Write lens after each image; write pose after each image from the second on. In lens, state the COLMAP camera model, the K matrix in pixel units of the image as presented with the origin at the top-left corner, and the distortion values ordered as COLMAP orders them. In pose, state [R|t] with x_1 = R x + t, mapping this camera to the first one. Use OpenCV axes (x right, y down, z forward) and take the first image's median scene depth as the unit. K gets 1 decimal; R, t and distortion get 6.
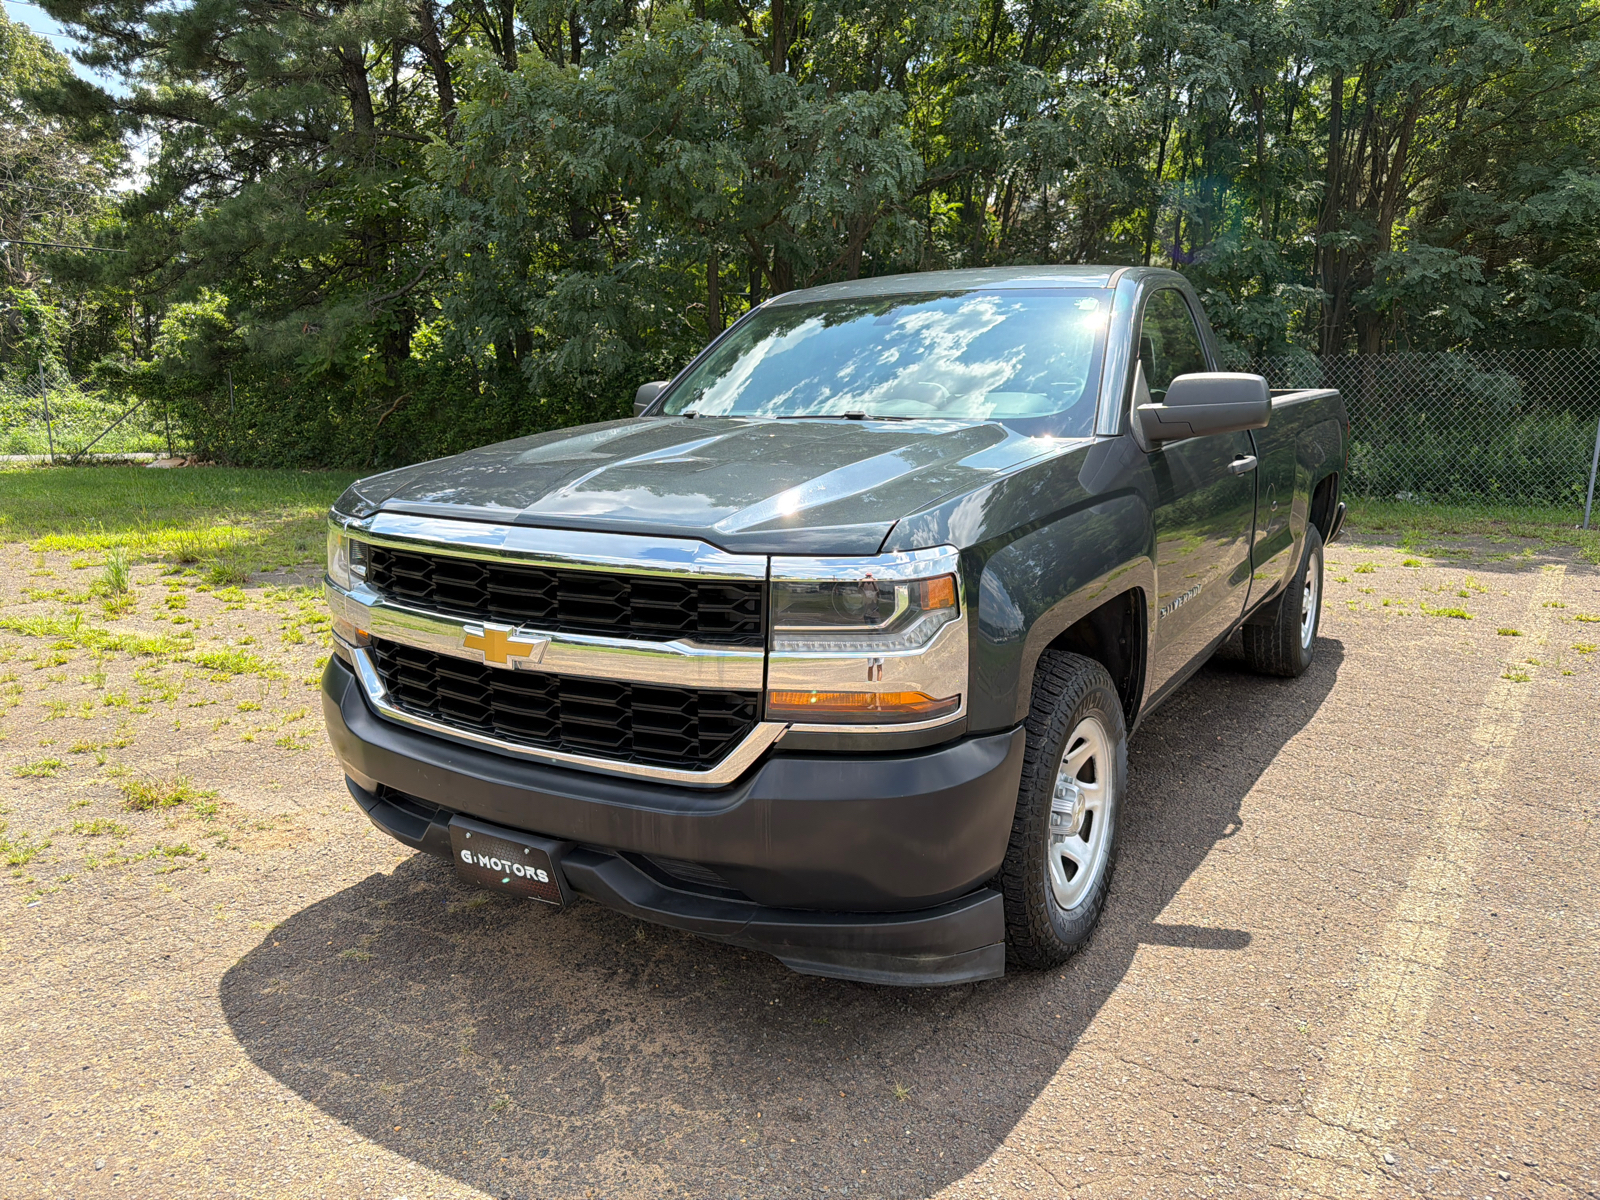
lens RADIAL K [[1148.3, 0, 800.0], [0, 1148.3, 600.0], [0, 0, 1]] dist [0.042456, -0.070436]
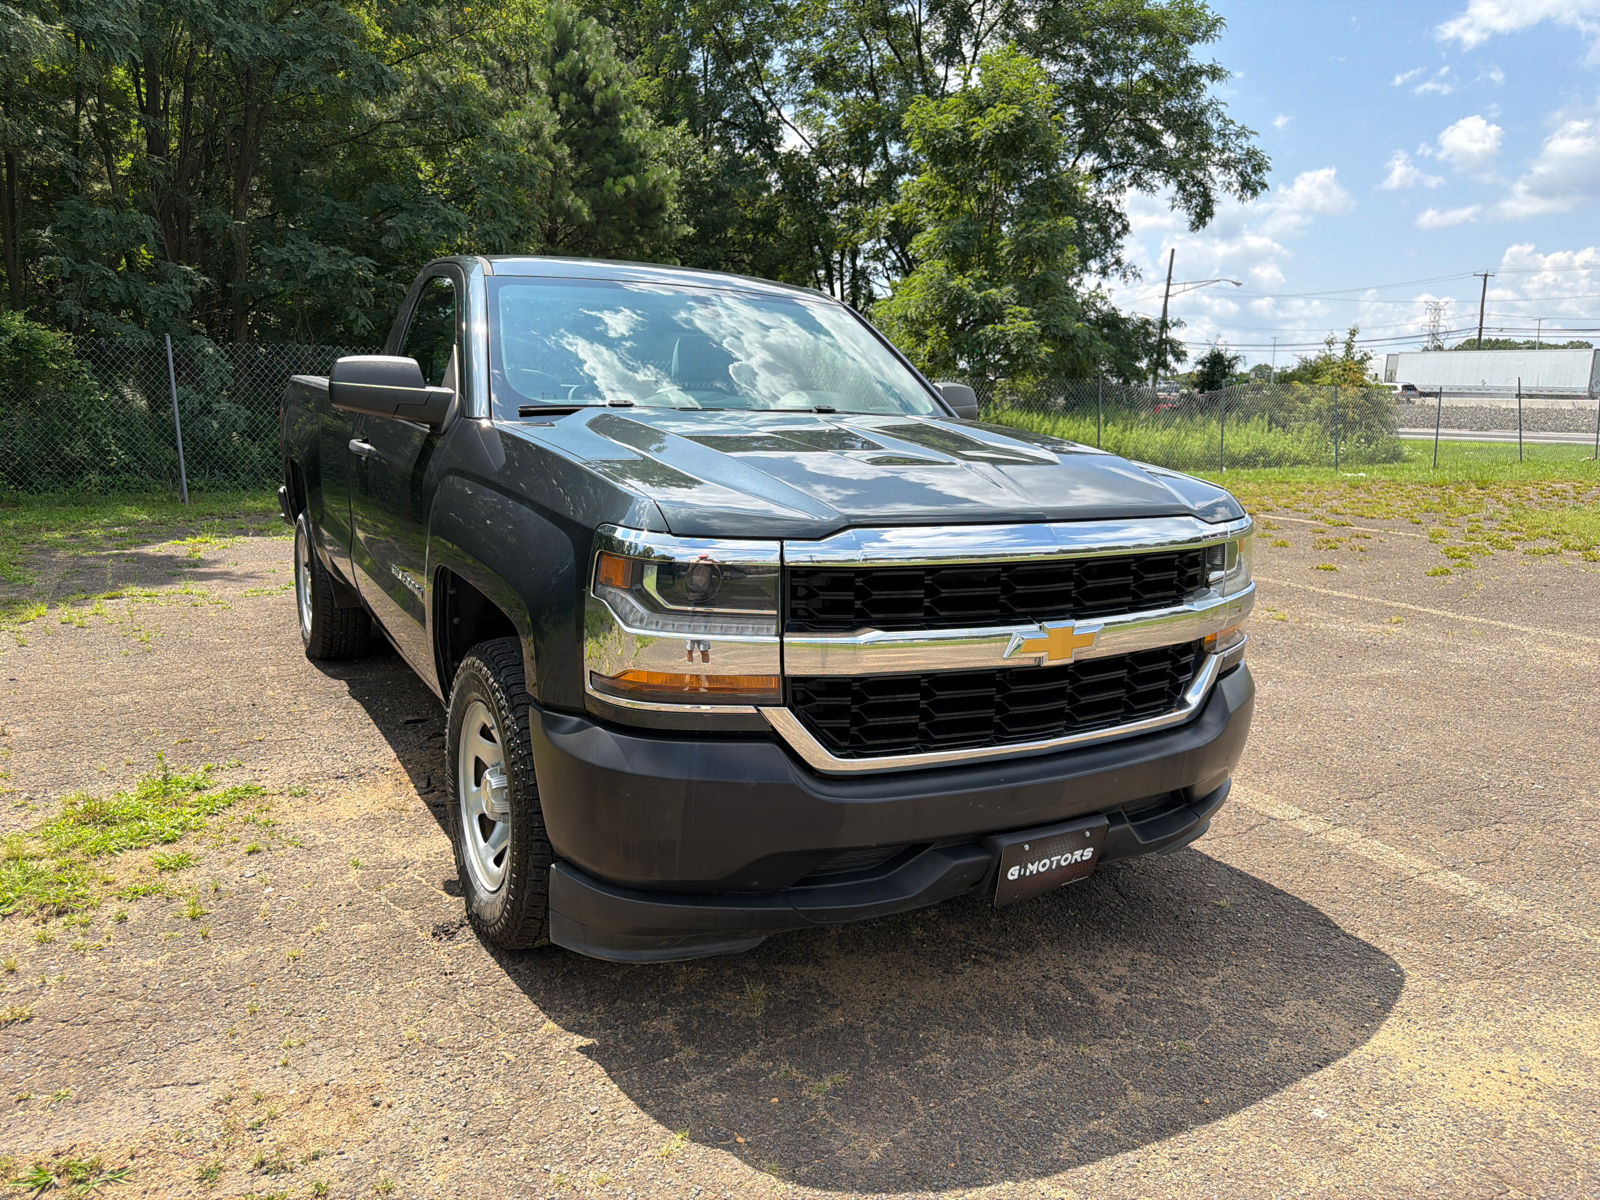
lens RADIAL K [[1148.3, 0, 800.0], [0, 1148.3, 600.0], [0, 0, 1]] dist [0.042456, -0.070436]
pose [[0.446458, -0.139704, 0.883832, -1.190787], [0.103031, 0.989193, 0.104313, -0.119502], [-0.888853, 0.044490, 0.456027, 0.721380]]
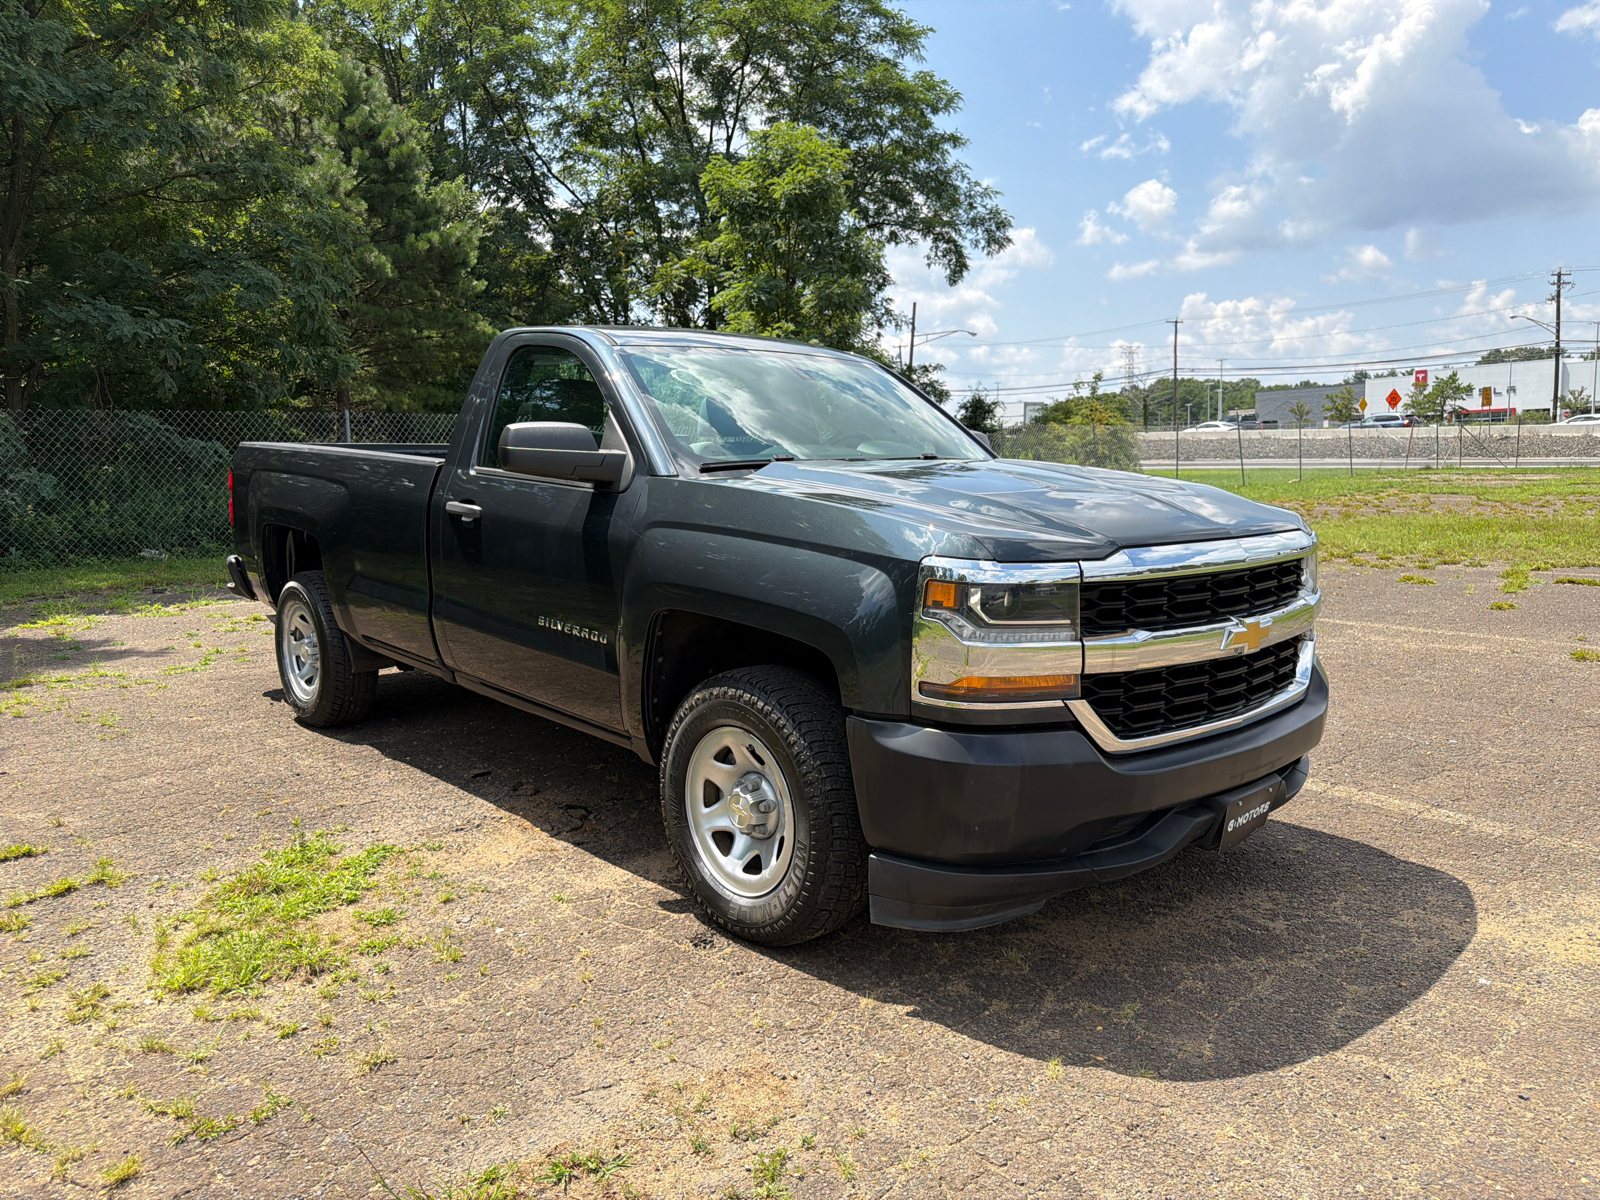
lens RADIAL K [[1148.3, 0, 800.0], [0, 1148.3, 600.0], [0, 0, 1]] dist [0.042456, -0.070436]
pose [[0.243479, -0.123188, 0.962051, -1.510446], [0.144811, 0.985401, 0.089528, -0.172702], [-0.959035, 0.117517, 0.257763, 1.103363]]
